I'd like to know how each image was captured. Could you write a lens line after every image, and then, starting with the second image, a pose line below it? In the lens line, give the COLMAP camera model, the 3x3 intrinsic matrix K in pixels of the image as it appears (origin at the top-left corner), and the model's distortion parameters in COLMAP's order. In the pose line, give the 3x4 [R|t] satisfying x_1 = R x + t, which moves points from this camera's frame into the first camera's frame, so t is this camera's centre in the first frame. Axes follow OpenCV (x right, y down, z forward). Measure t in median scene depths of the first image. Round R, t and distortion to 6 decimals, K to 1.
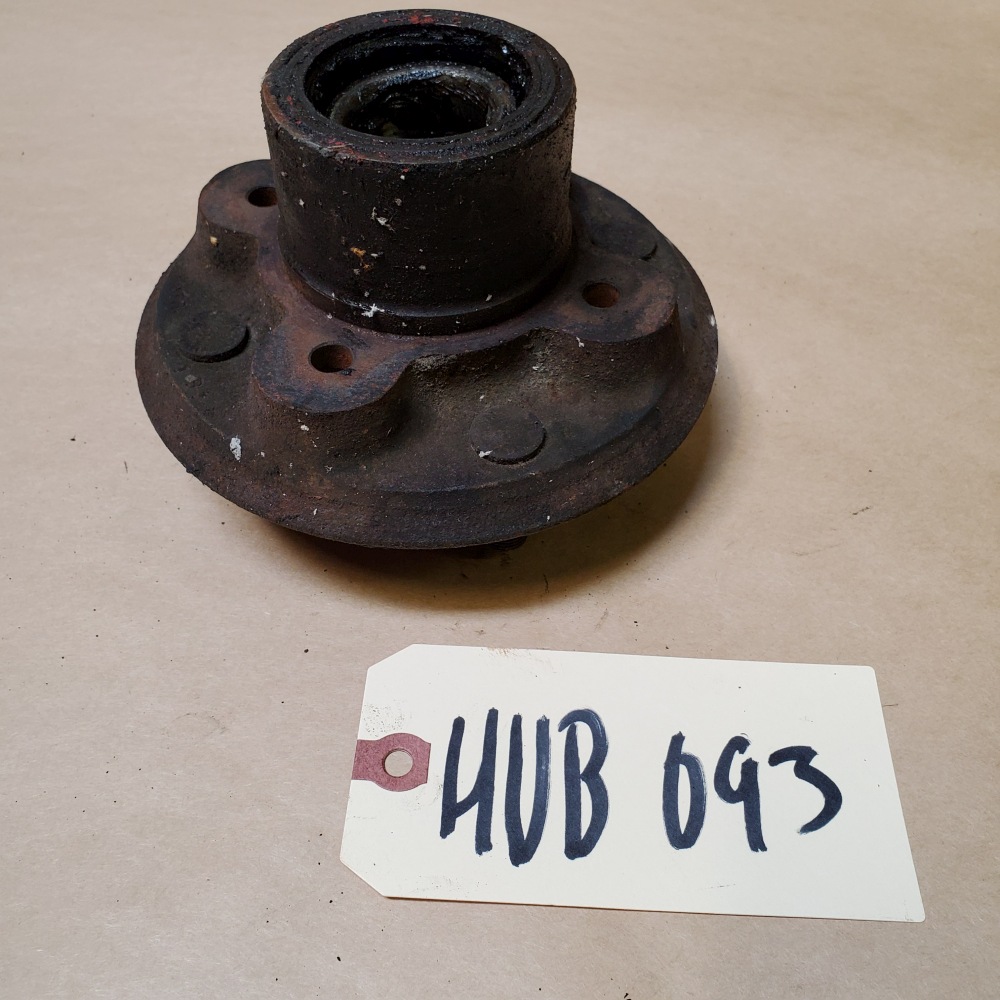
lens RADIAL K [[998.4, 0, 497.7], [0, 998.4, 491.5], [0, 0, 1]] dist [0.173445, -0.554928]
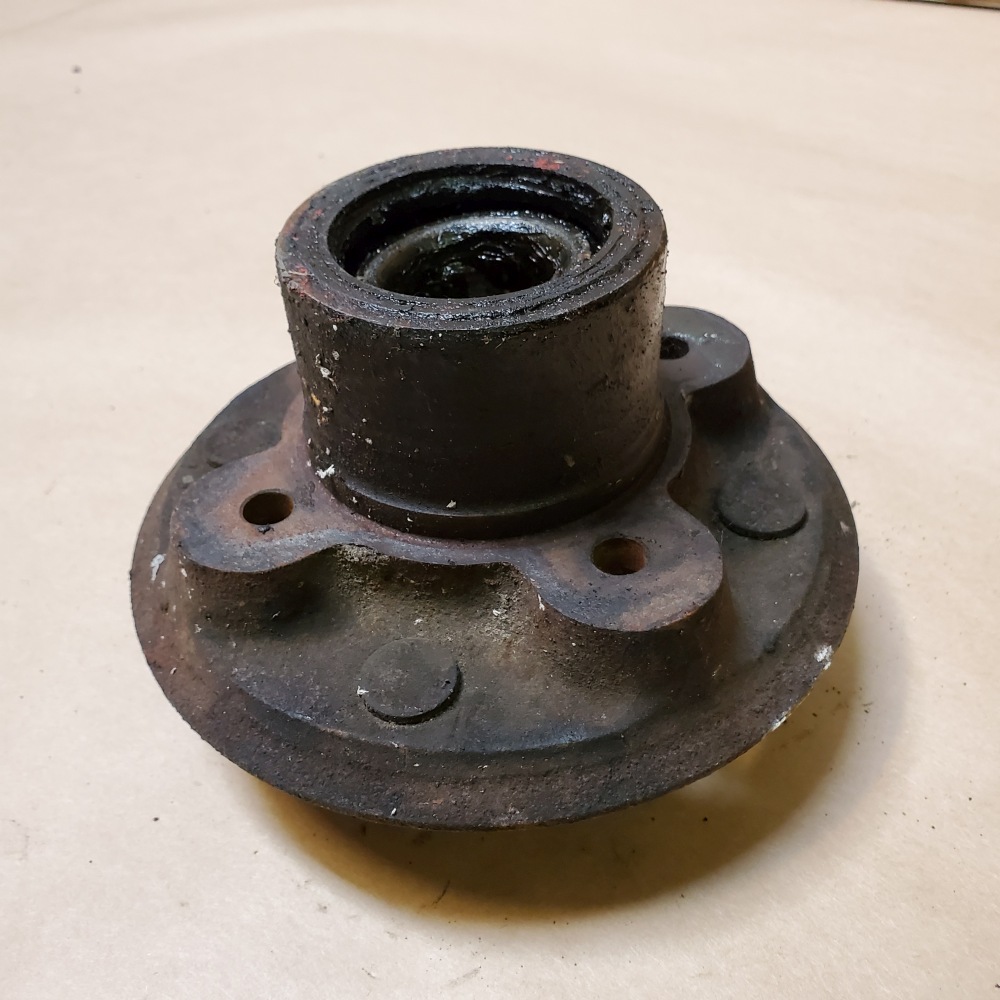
lens RADIAL K [[998.4, 0, 497.7], [0, 998.4, 491.5], [0, 0, 1]] dist [0.173445, -0.554928]
pose [[0.818204, 0.330106, -0.470714, 0.368965], [-0.391885, 0.919290, -0.036495, -0.183754], [0.420676, 0.214326, 0.881531, 0.328793]]
